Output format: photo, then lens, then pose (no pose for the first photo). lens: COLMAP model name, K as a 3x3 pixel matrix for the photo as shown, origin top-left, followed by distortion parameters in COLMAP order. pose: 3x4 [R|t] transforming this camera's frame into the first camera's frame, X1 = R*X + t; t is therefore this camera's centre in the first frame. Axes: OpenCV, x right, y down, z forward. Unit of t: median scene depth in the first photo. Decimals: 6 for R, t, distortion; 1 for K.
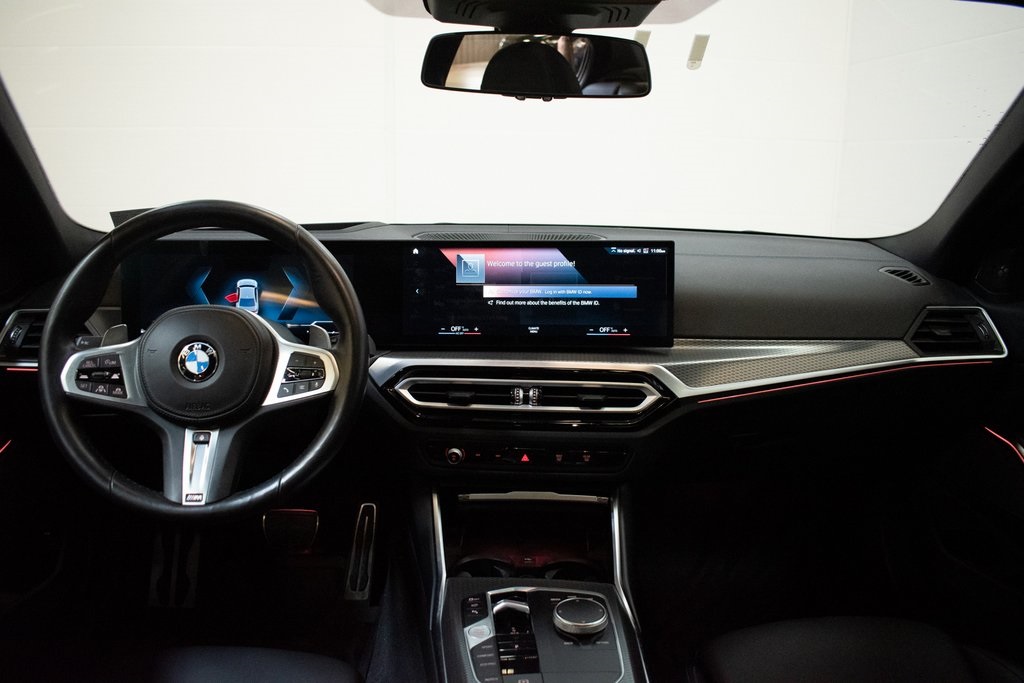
lens RADIAL K [[791.2, 0, 514.0], [0, 791.2, 340.3], [0, 0, 1]] dist [-0.088359, 0.012485]
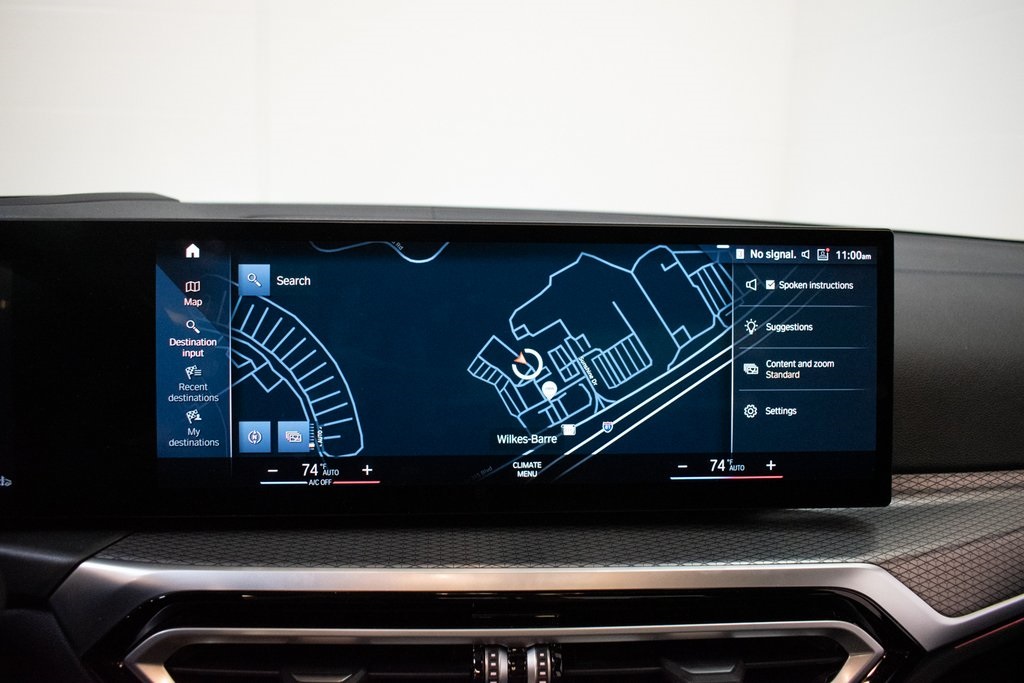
lens RADIAL K [[791.2, 0, 503.3], [0, 791.2, 338.0], [0, 0, 1]] dist [-0.088359, 0.012485]
pose [[0.992214, -0.004302, 0.124474, -0.032121], [0.008885, 0.999302, -0.036287, -0.062138], [-0.124231, 0.037110, 0.991559, 0.656921]]
